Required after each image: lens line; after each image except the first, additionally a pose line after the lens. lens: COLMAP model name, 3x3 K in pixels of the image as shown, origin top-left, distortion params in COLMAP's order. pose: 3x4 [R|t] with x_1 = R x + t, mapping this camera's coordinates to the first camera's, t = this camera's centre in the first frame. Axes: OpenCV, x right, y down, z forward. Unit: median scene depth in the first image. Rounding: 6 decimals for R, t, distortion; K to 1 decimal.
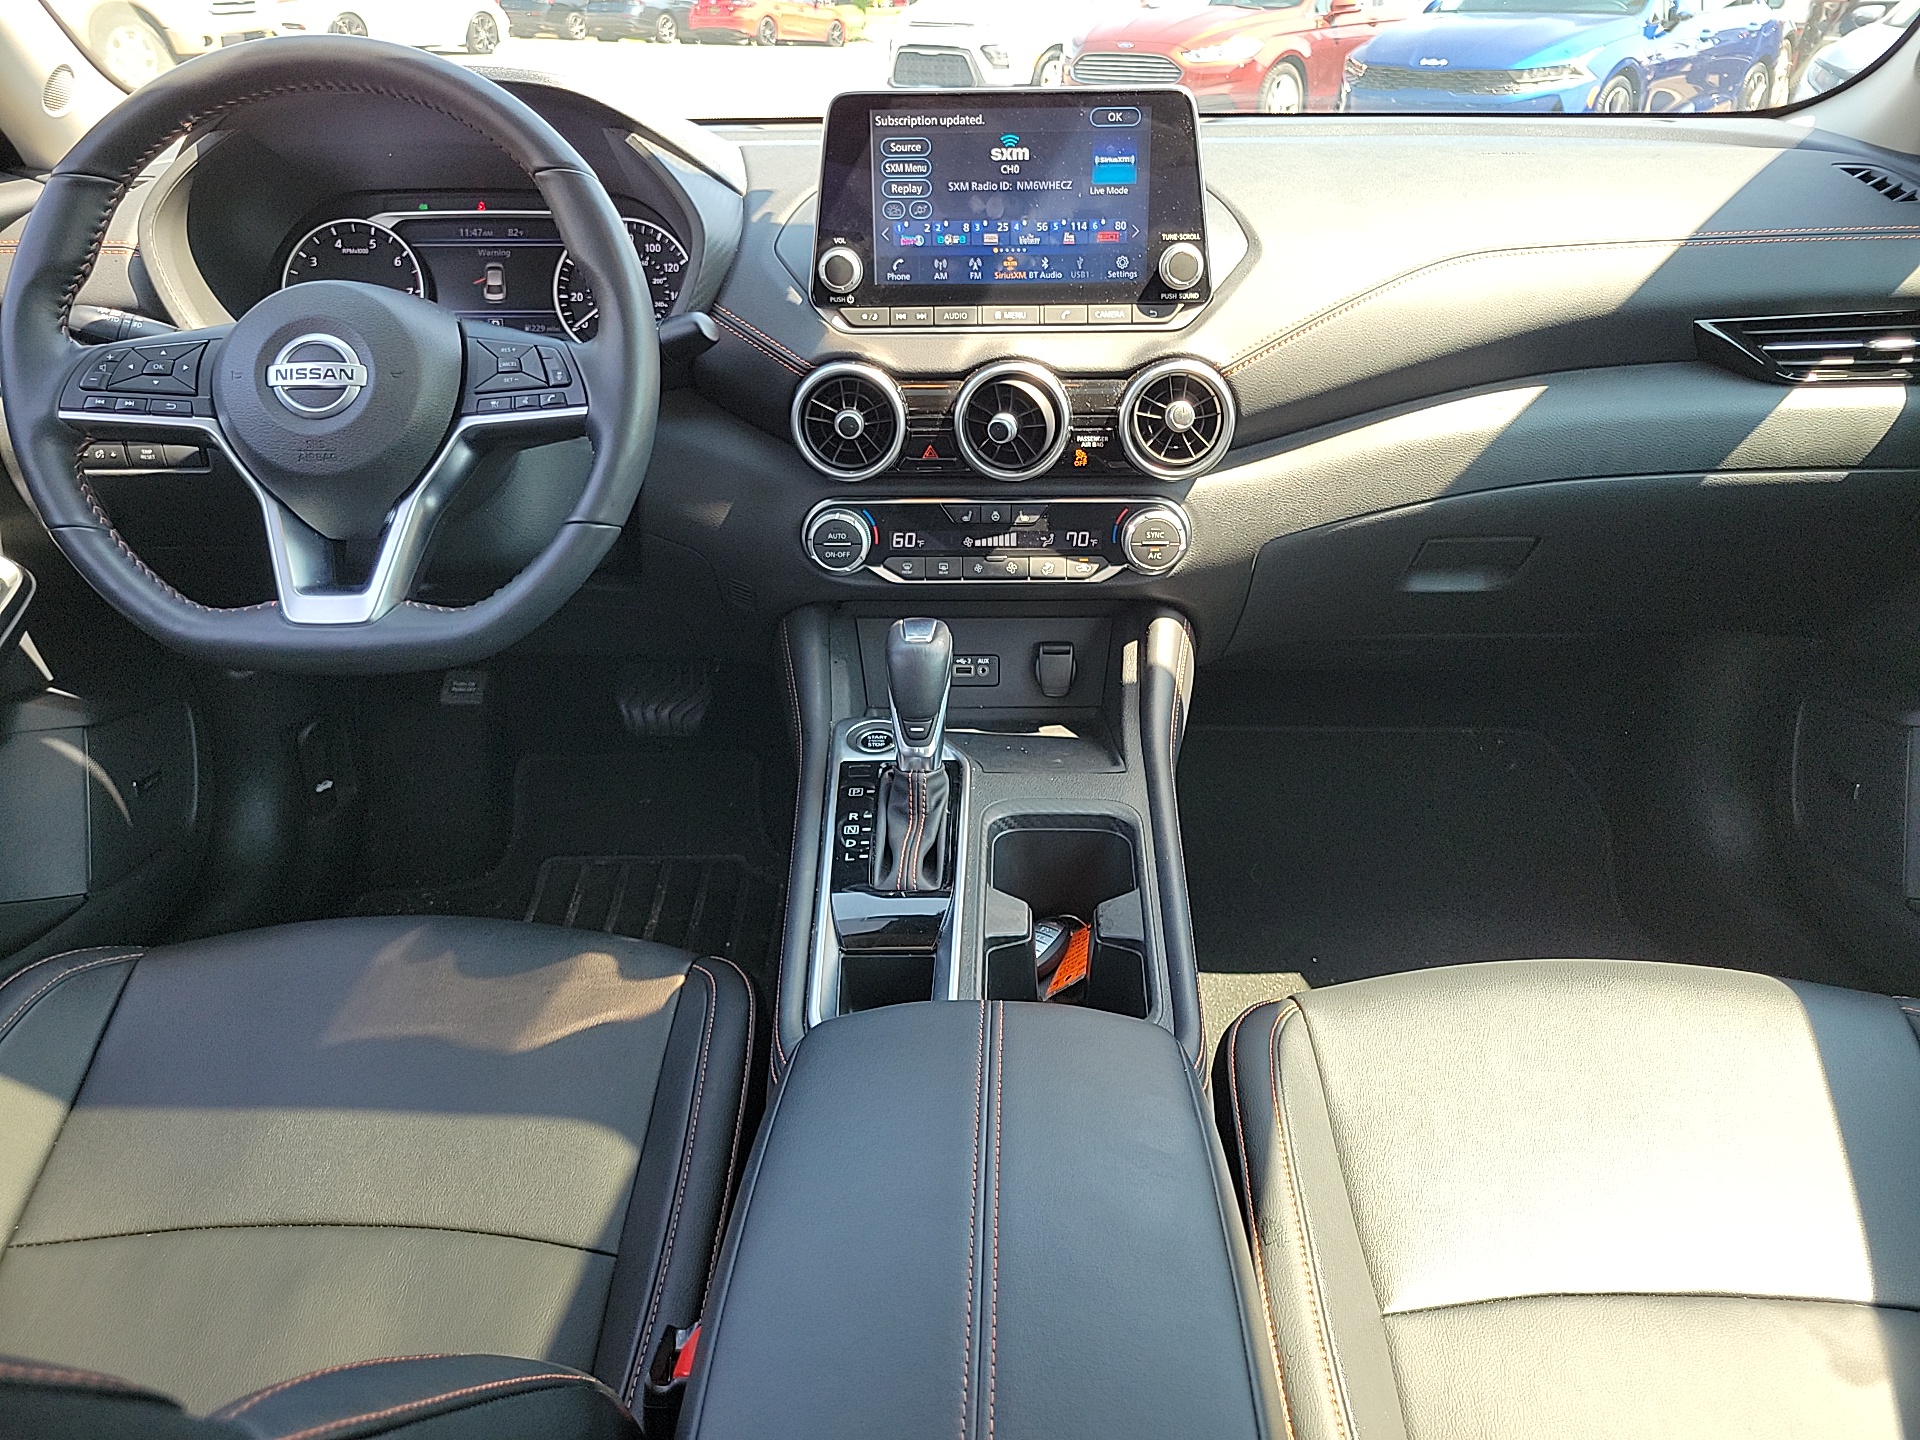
lens RADIAL K [[1455.7, 0, 950.4], [0, 1455.7, 710.6], [0, 0, 1]] dist [0.043266, -0.022968]
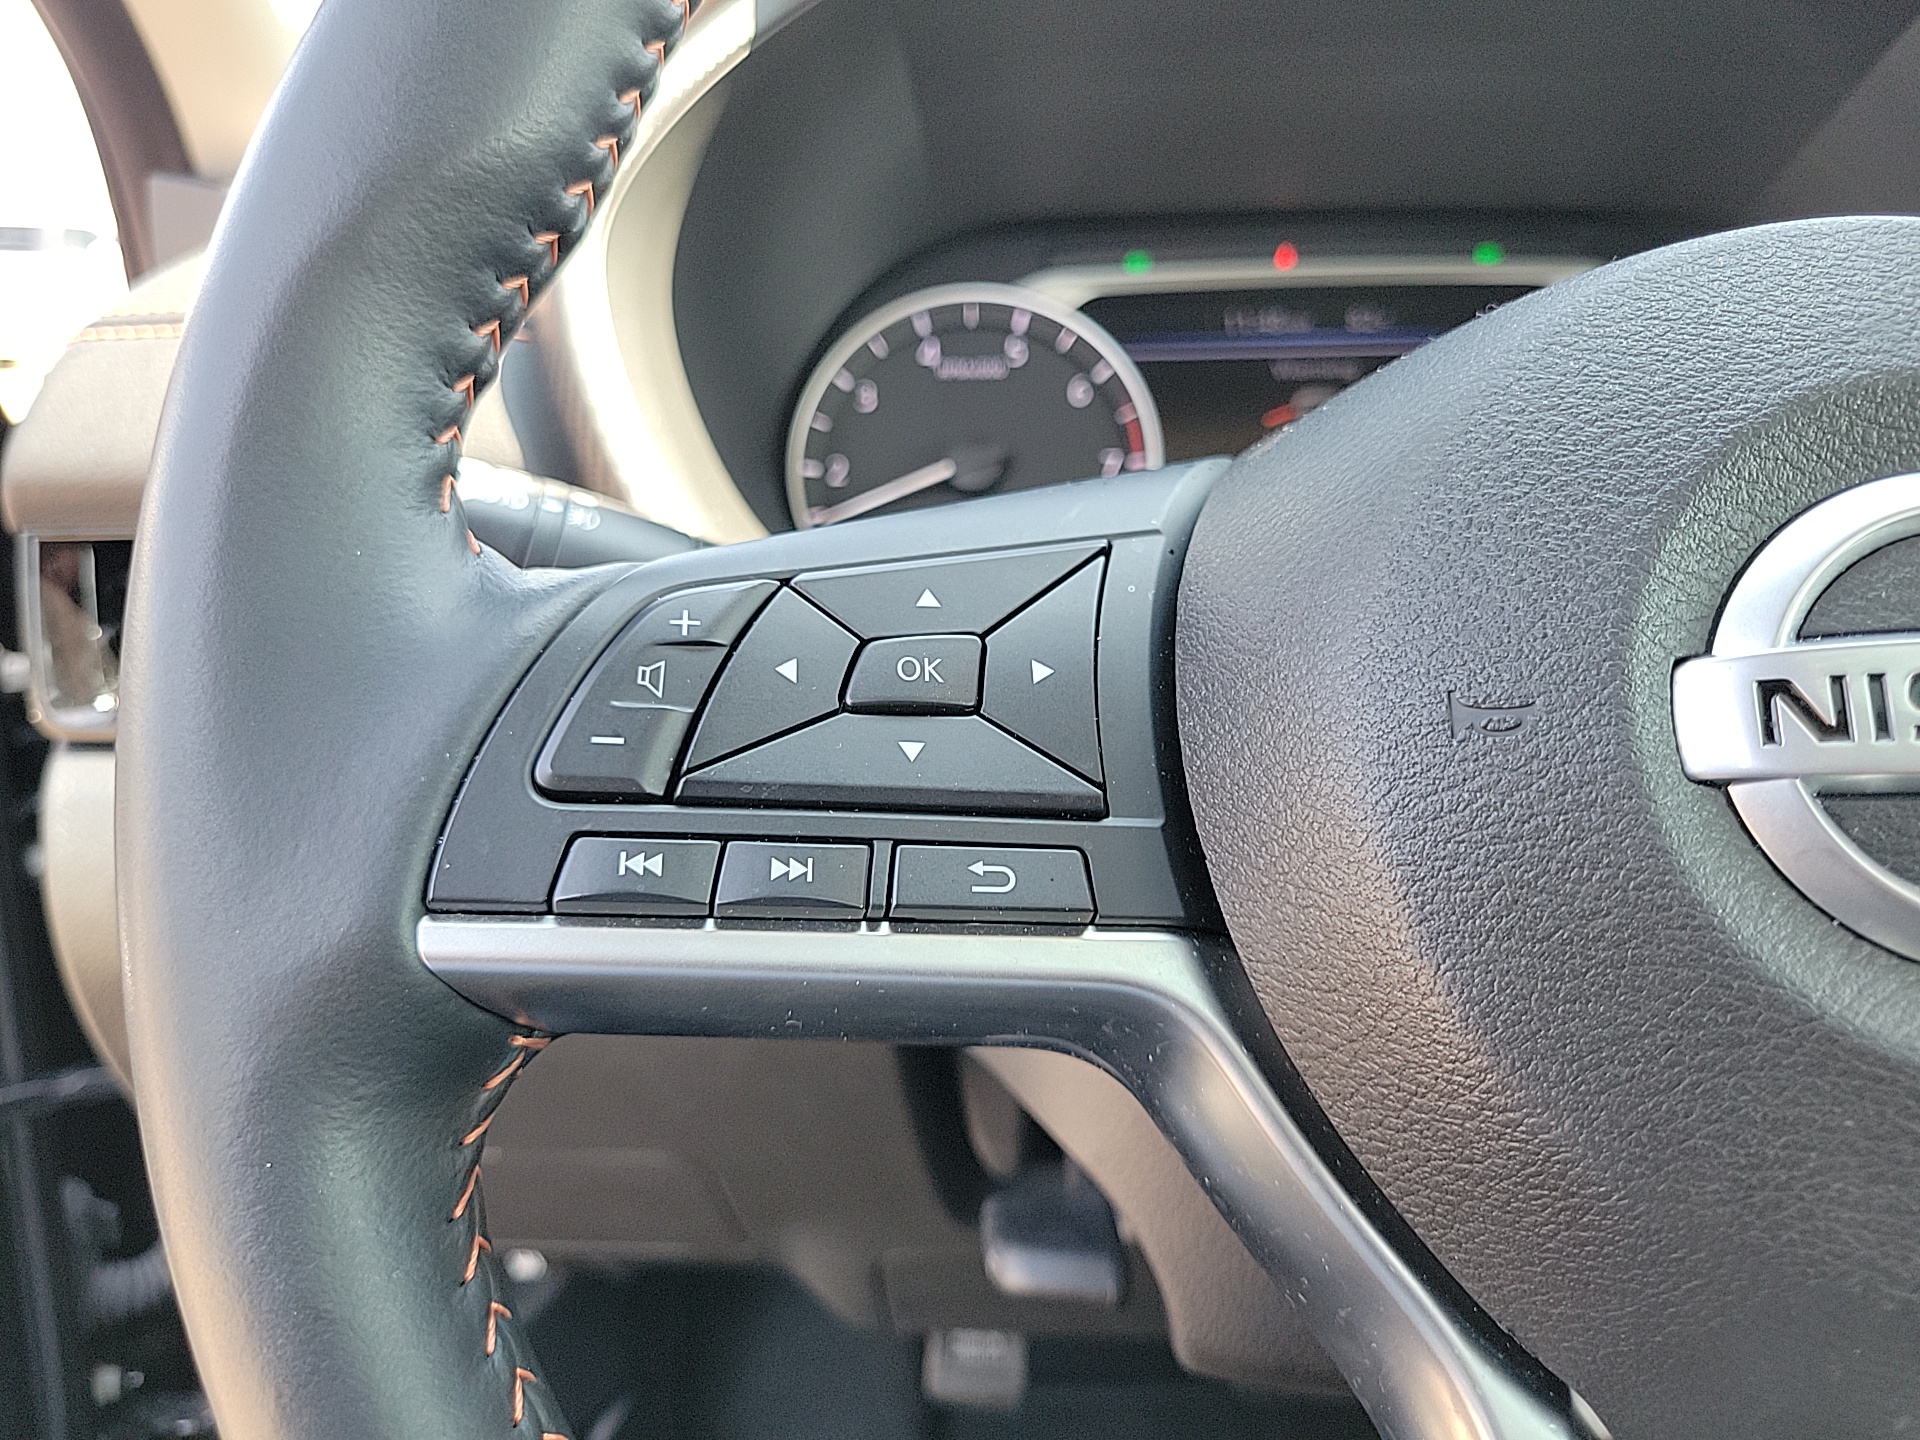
lens RADIAL K [[1536.5, 0, 956.5], [0, 1536.5, 709.1], [0, 0, 1]] dist [-0.013637, -0.001625]
pose [[0.999751, -0.005051, -0.021753, -0.471210], [0.000844, 0.981940, -0.189193, -0.169899], [0.022316, 0.189128, 0.981699, 0.717559]]
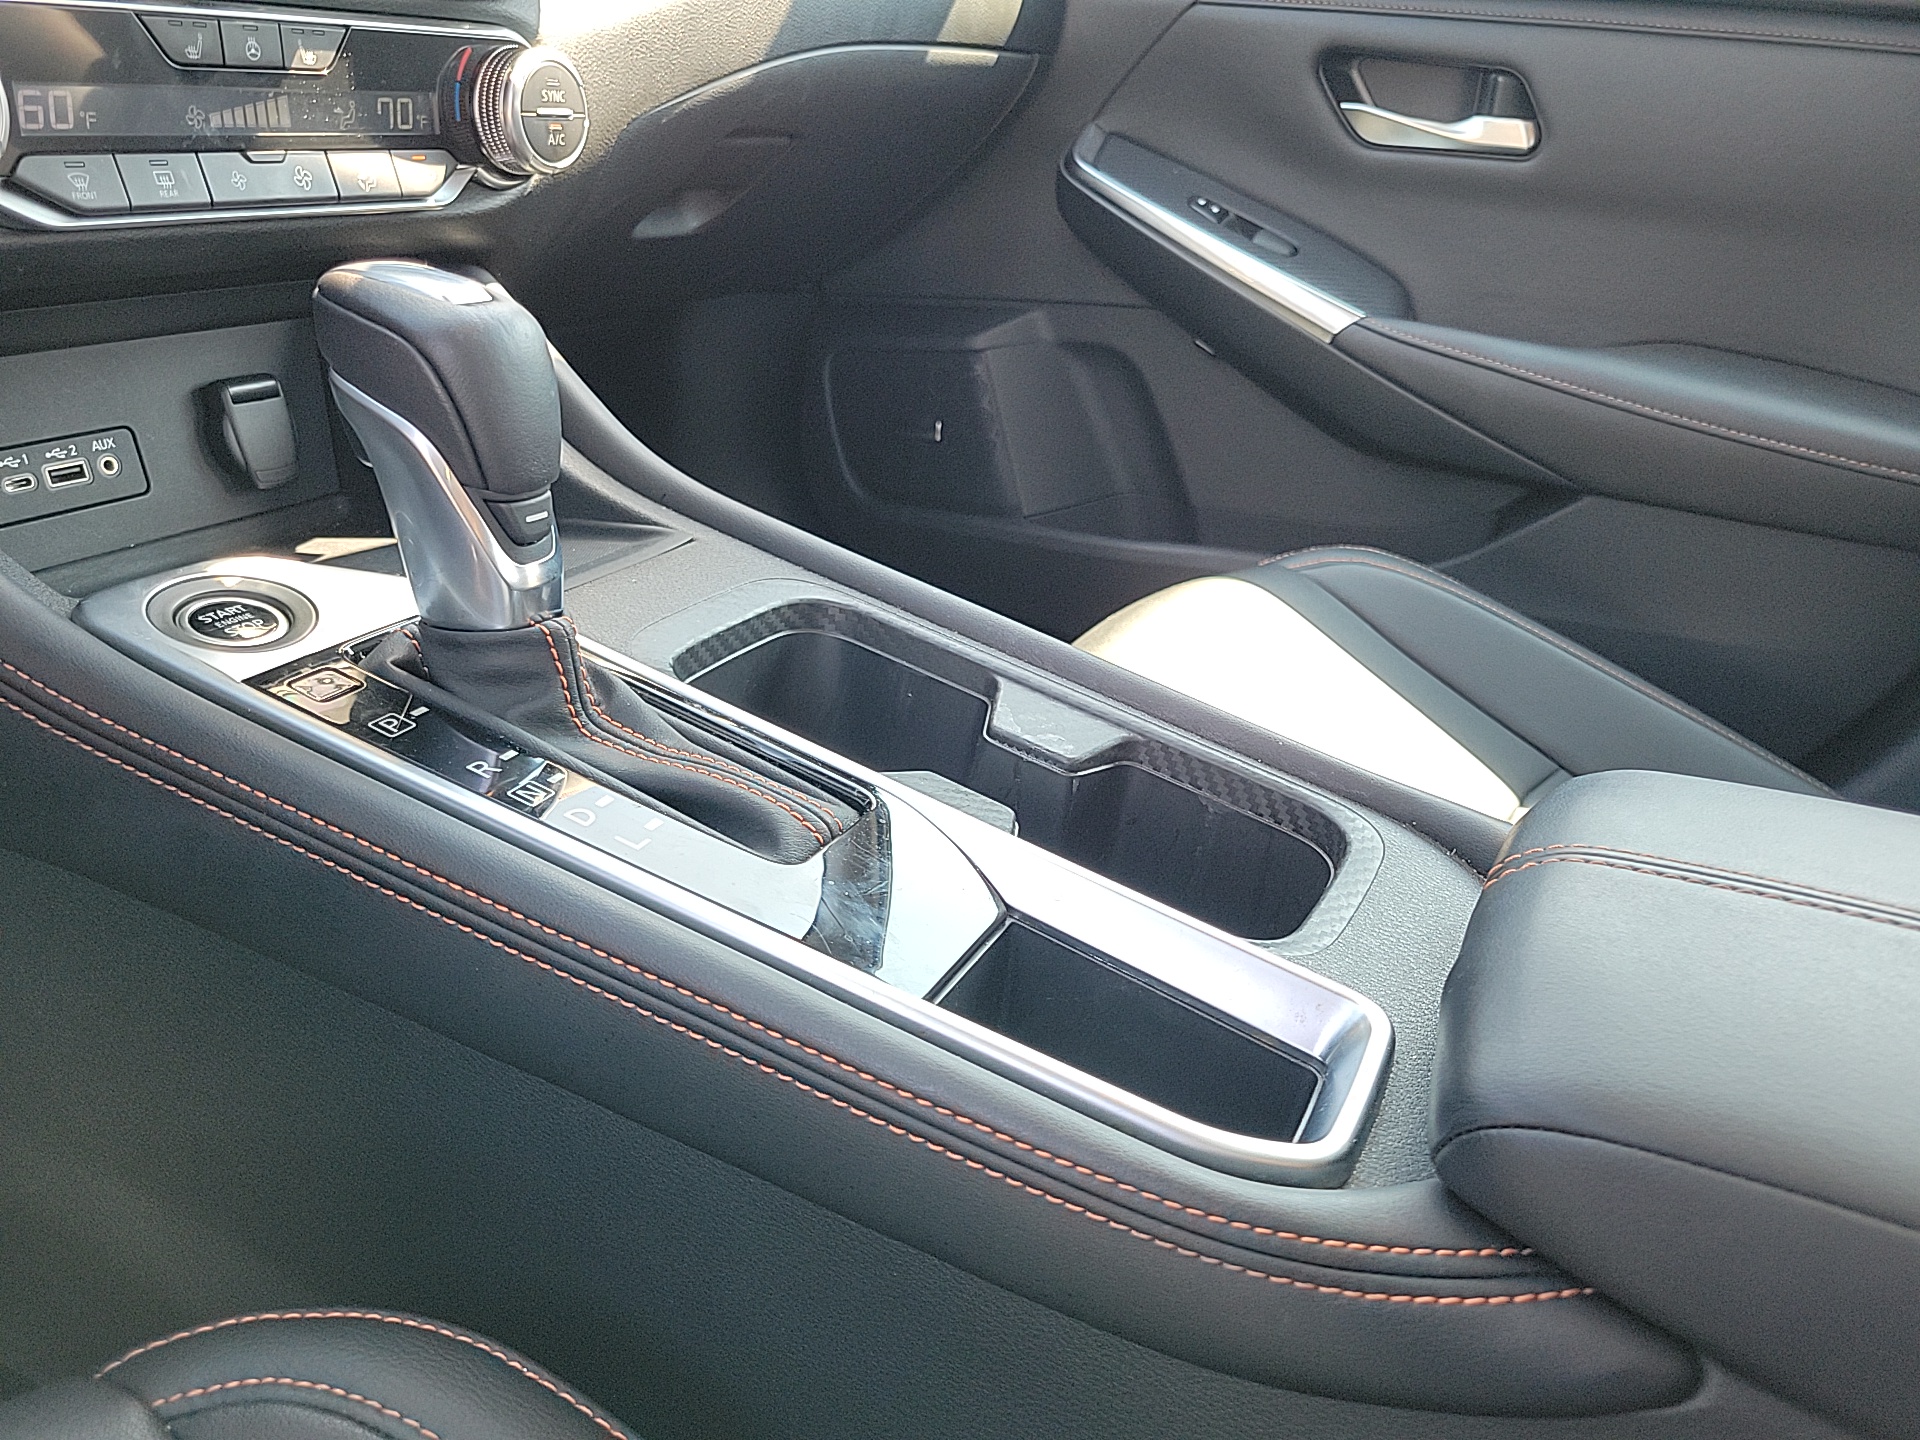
lens RADIAL K [[1452.1, 0, 959.9], [0, 1452.1, 710.9], [0, 0, 1]] dist [0.006381, -0.002020]
pose [[0.430904, -0.330404, 0.839735, -0.317079], [0.228572, 0.940176, 0.252634, -0.011369], [-0.872970, 0.083078, 0.480647, 0.655358]]
